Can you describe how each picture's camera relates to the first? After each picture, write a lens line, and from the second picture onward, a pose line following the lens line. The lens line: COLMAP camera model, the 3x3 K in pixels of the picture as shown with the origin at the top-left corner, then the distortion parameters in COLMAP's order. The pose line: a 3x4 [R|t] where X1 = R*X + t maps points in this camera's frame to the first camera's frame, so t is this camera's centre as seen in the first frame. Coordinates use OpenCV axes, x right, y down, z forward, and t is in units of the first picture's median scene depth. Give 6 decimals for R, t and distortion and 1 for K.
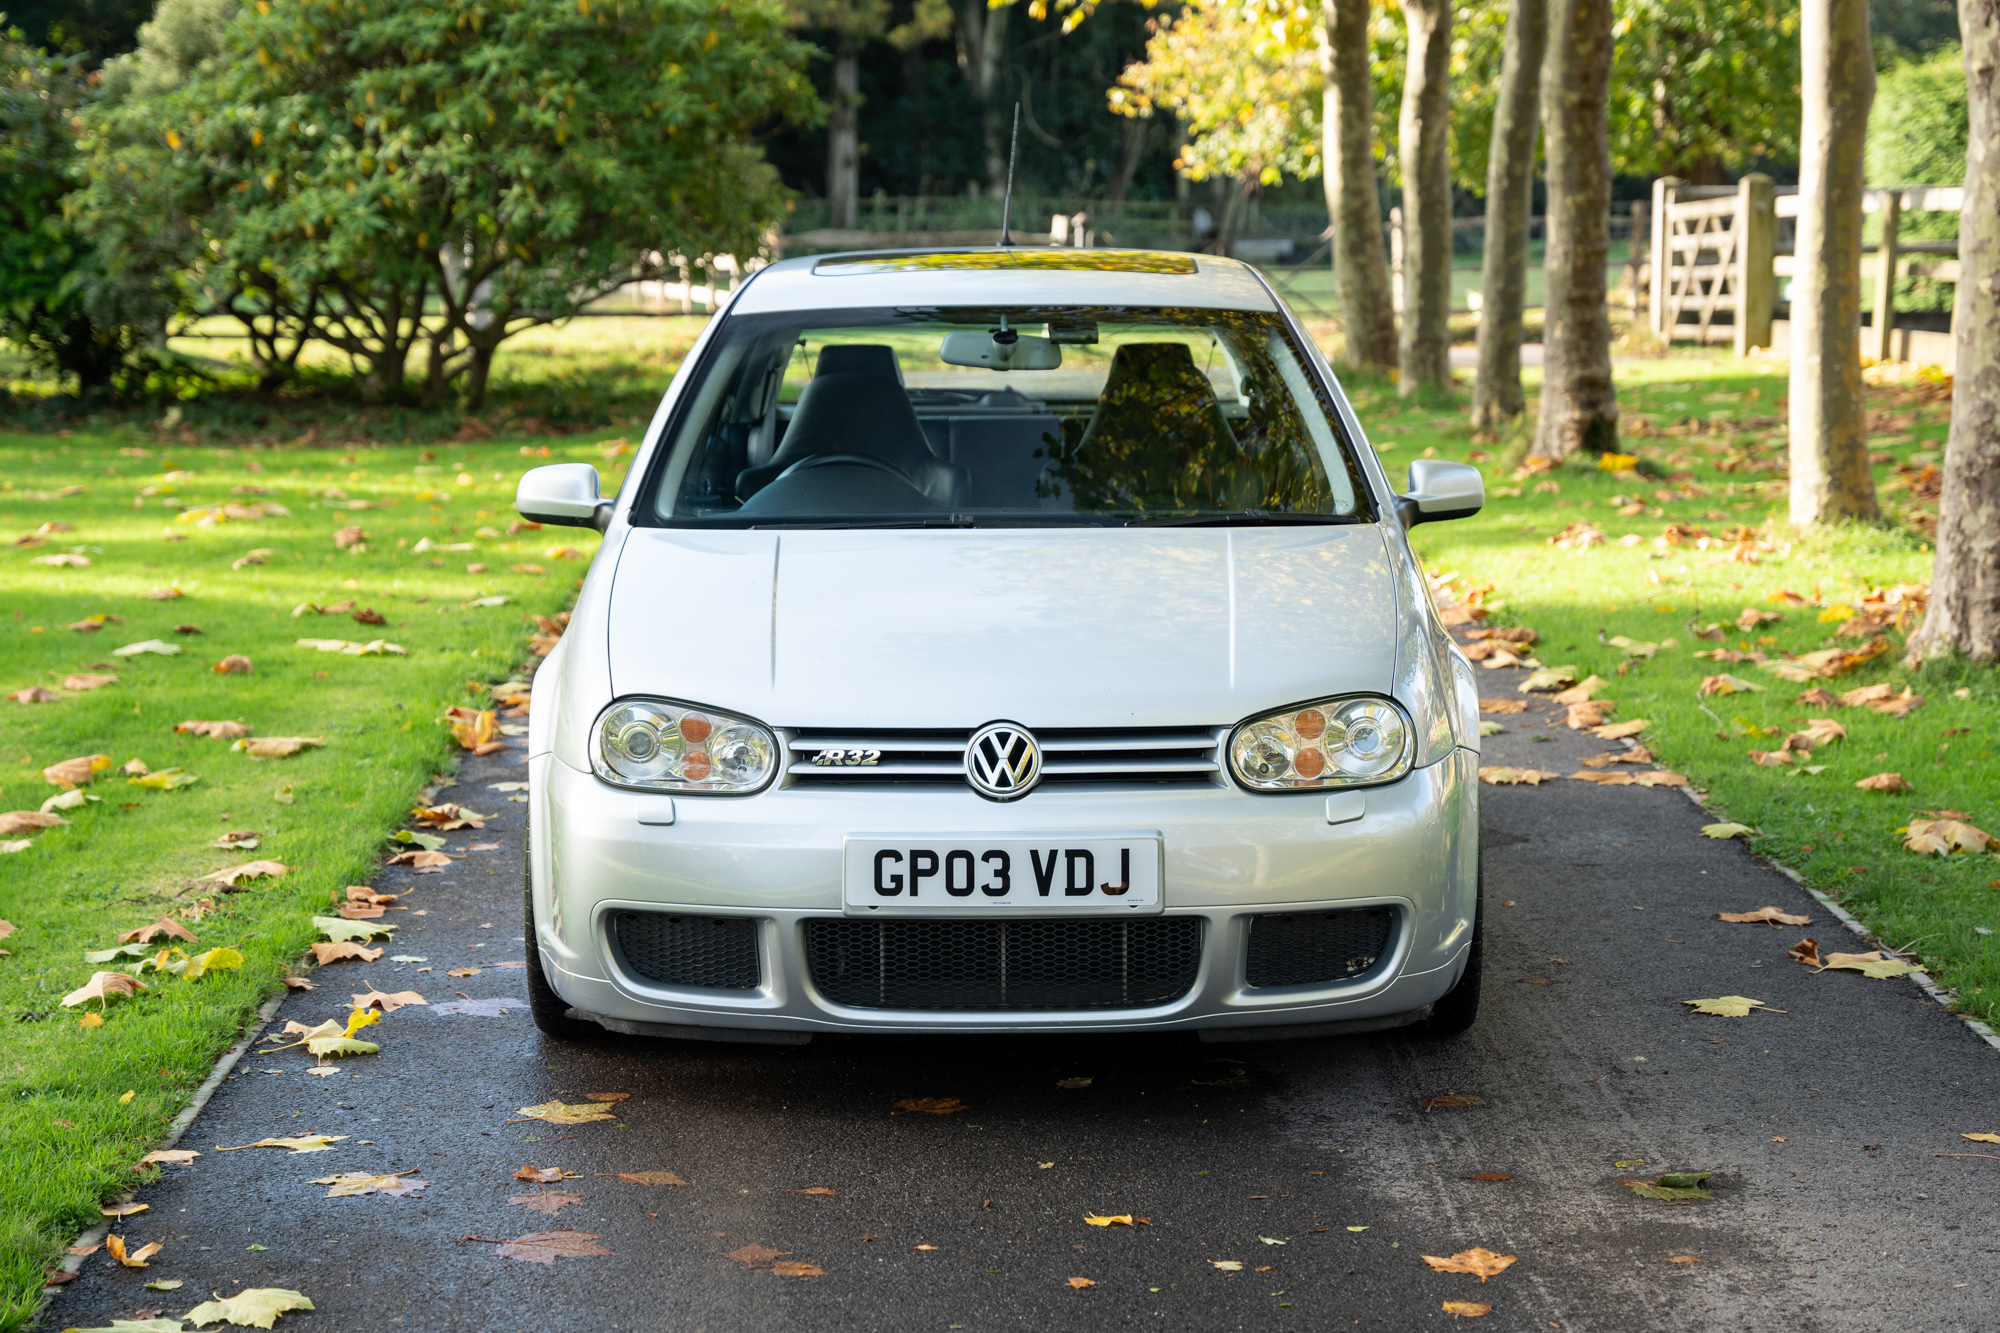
lens RADIAL K [[3926.5, 0, 1004.2], [0, 3926.5, 684.8], [0, 0, 1]] dist [0.216739, 0.000000]
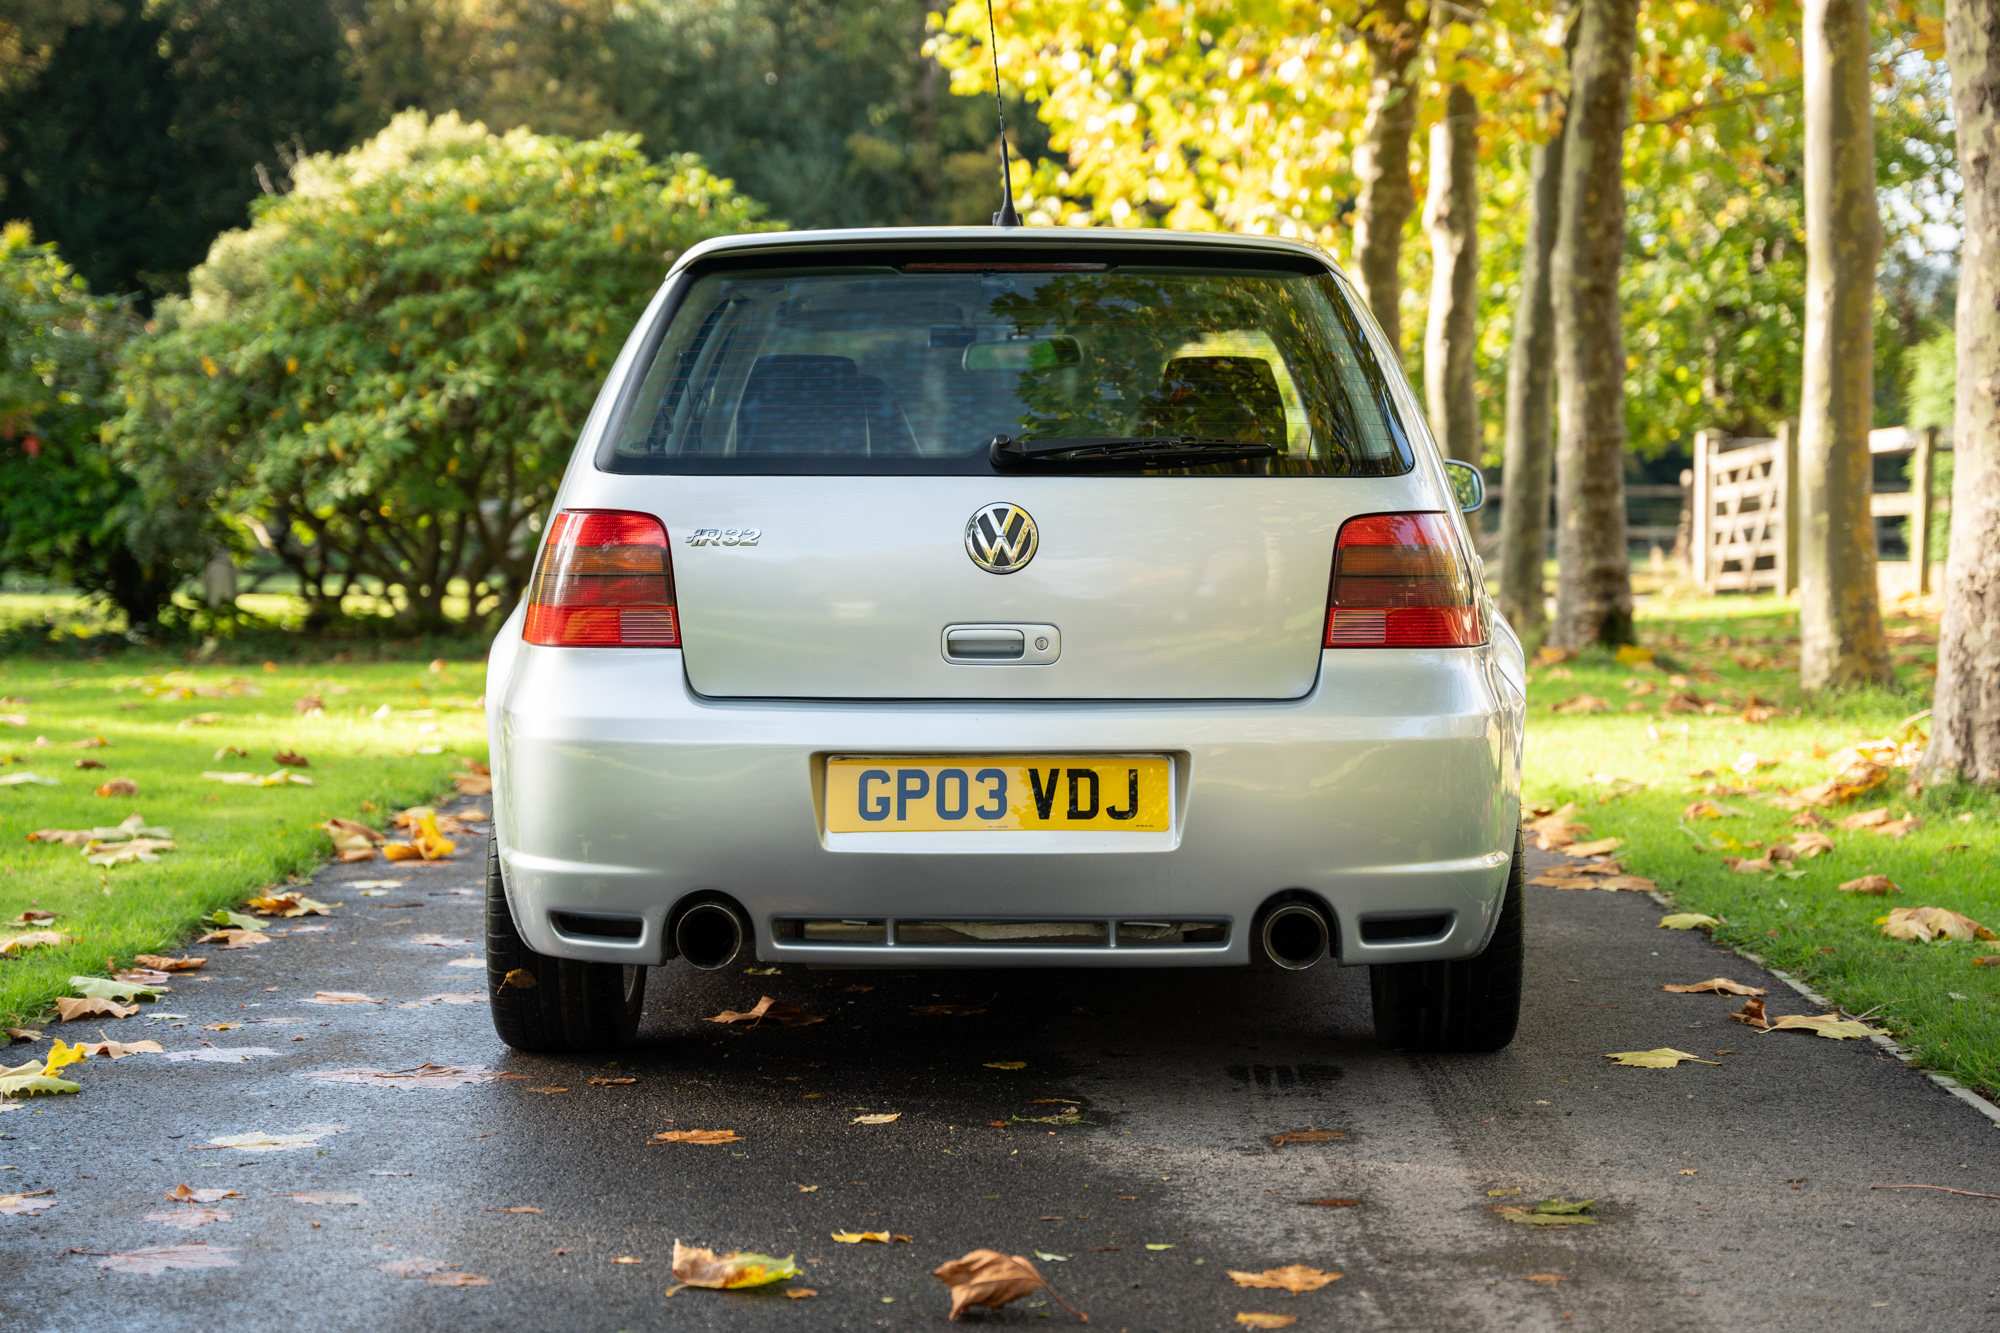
lens RADIAL K [[3849.2, 0, 1000.6], [0, 3849.2, 647.8], [0, 0, 1]] dist [0.212887, 0.000000]
pose [[0.999770, 0.005095, -0.020814, 0.034605], [-0.006788, 0.996603, -0.082075, 0.037877], [0.020325, 0.082197, 0.996409, 0.086903]]
